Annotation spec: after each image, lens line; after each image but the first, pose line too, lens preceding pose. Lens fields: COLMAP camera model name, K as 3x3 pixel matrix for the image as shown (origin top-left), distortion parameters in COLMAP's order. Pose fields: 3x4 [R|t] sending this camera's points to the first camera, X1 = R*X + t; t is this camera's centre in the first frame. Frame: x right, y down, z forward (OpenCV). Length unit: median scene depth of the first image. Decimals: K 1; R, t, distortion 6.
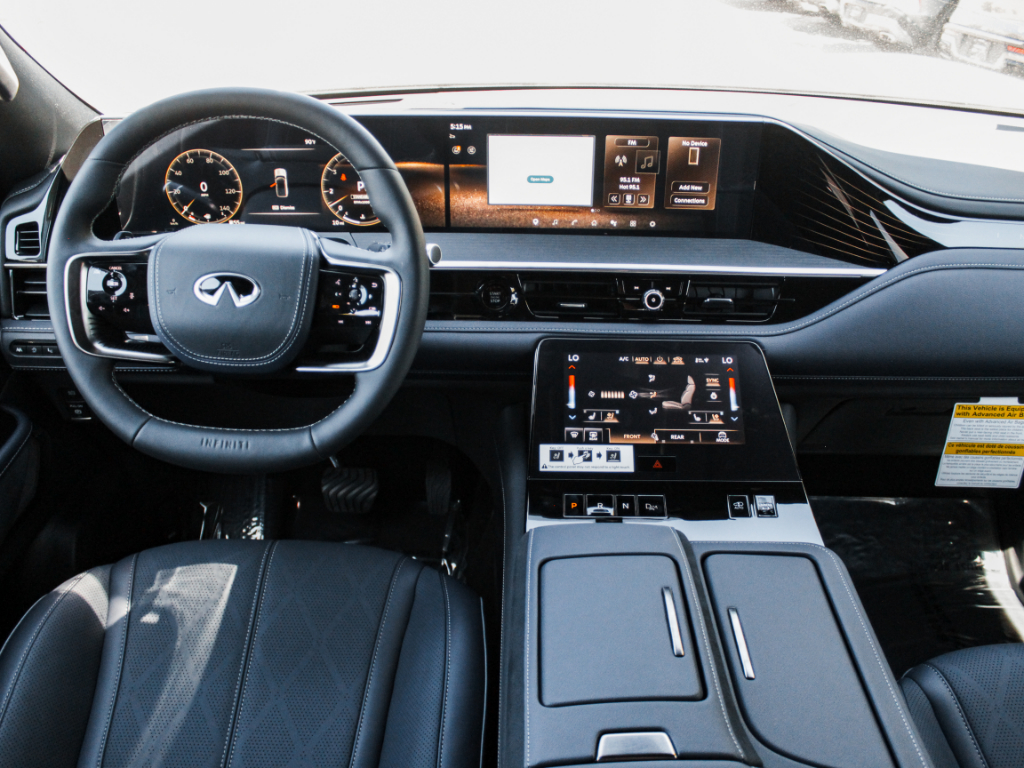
lens RADIAL K [[930.1, 0, 512.0], [0, 930.1, 384.0], [0, 0, 1]] dist [-0.110626, 0.011147]
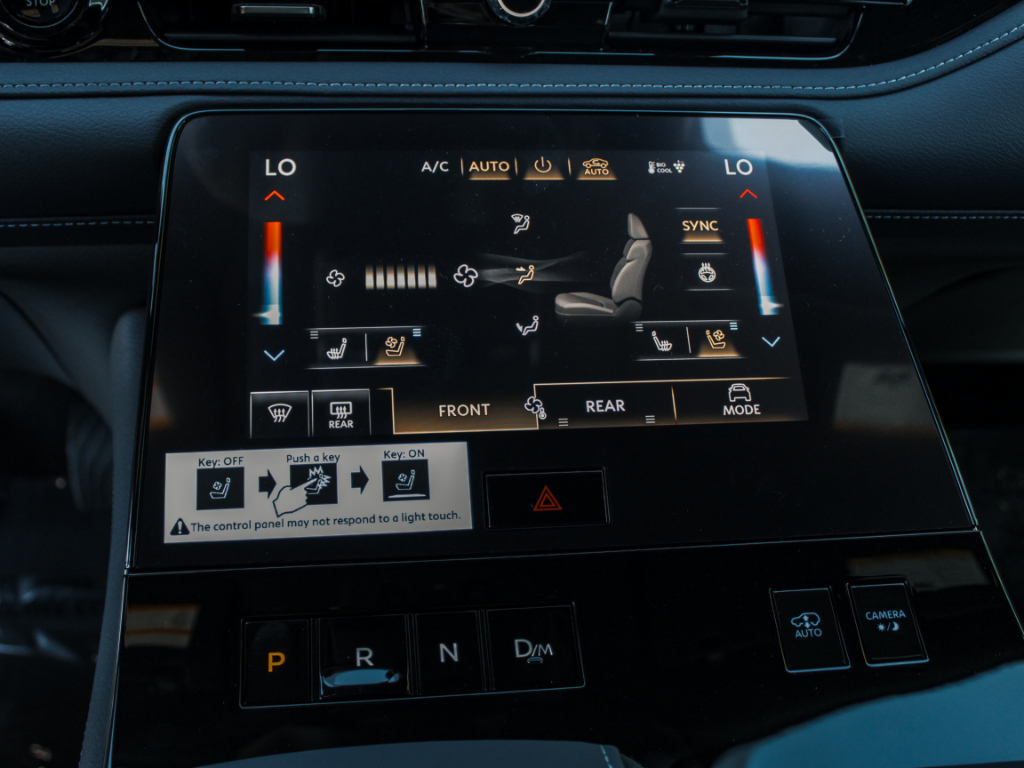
lens RADIAL K [[1201.2, 0, 512.0], [0, 1201.2, 384.0], [0, 0, 1]] dist [-0.140361, 0.017922]
pose [[0.987615, -0.043628, 0.150712, 0.083473], [0.024147, 0.991383, 0.128750, -0.004716], [-0.155030, -0.123517, 0.980158, 0.593080]]
